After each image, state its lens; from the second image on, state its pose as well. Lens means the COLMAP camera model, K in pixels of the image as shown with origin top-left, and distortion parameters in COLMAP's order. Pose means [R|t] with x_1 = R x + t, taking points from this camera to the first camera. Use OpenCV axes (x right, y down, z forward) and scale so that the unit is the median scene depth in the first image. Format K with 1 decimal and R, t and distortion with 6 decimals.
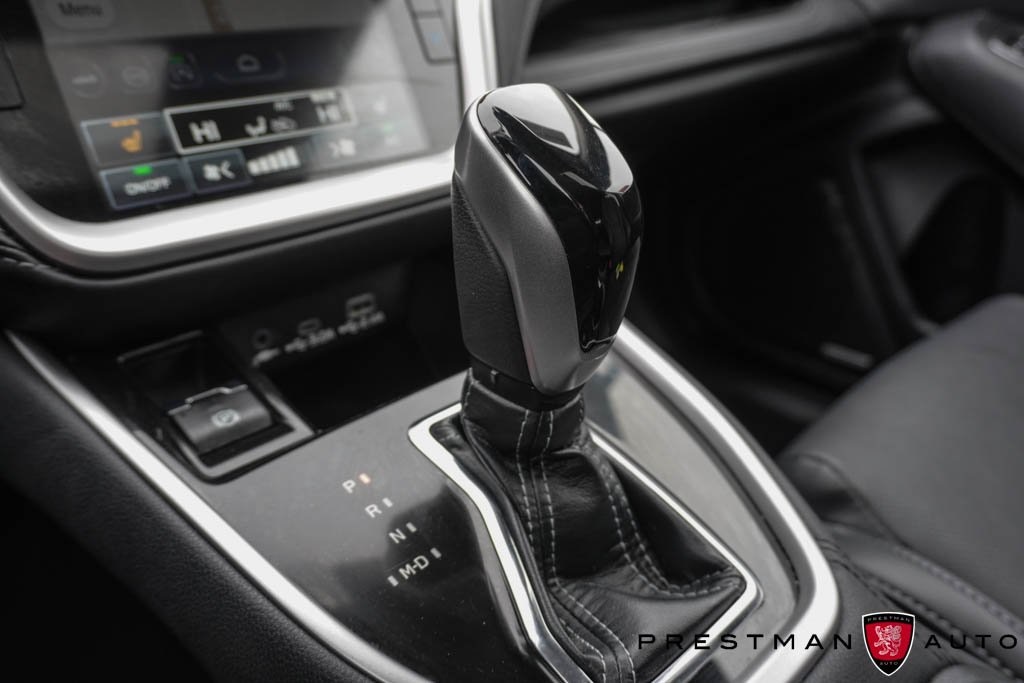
lens RADIAL K [[854.7, 0, 512.0], [0, 854.7, 341.5], [0, 0, 1]] dist [0.001879, 0.000750]
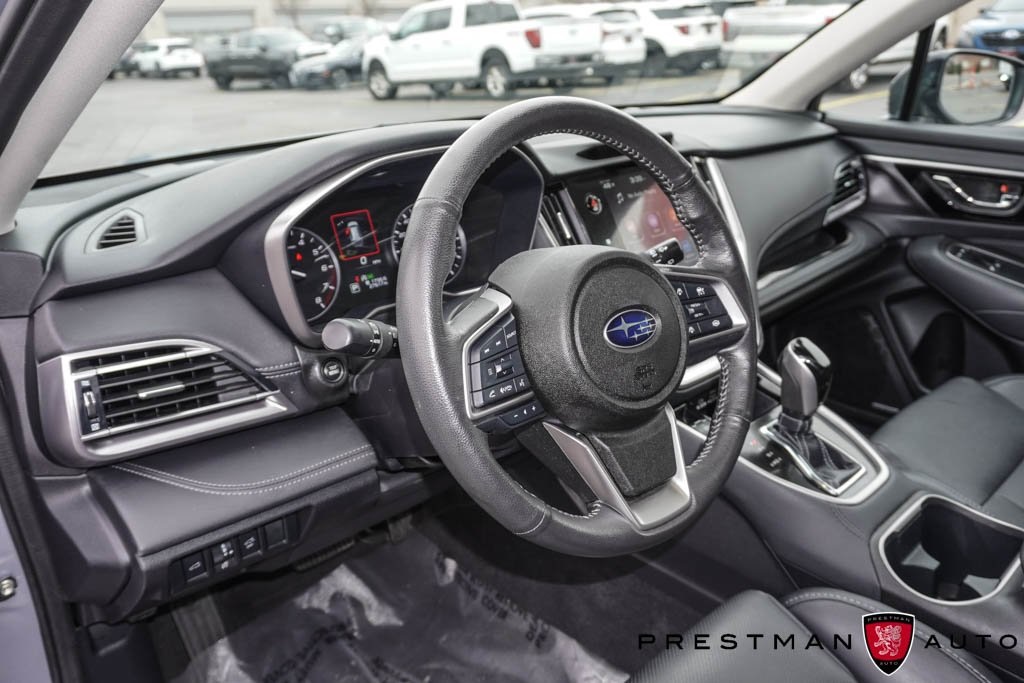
lens RADIAL K [[787.2, 0, 512.0], [0, 787.2, 341.5], [0, 0, 1]] dist [-0.035273, -0.003374]
pose [[0.997427, -0.028005, -0.065989, -0.352205], [0.022726, 0.996582, -0.079426, -0.008583], [0.067988, 0.077722, 0.994654, -0.883627]]
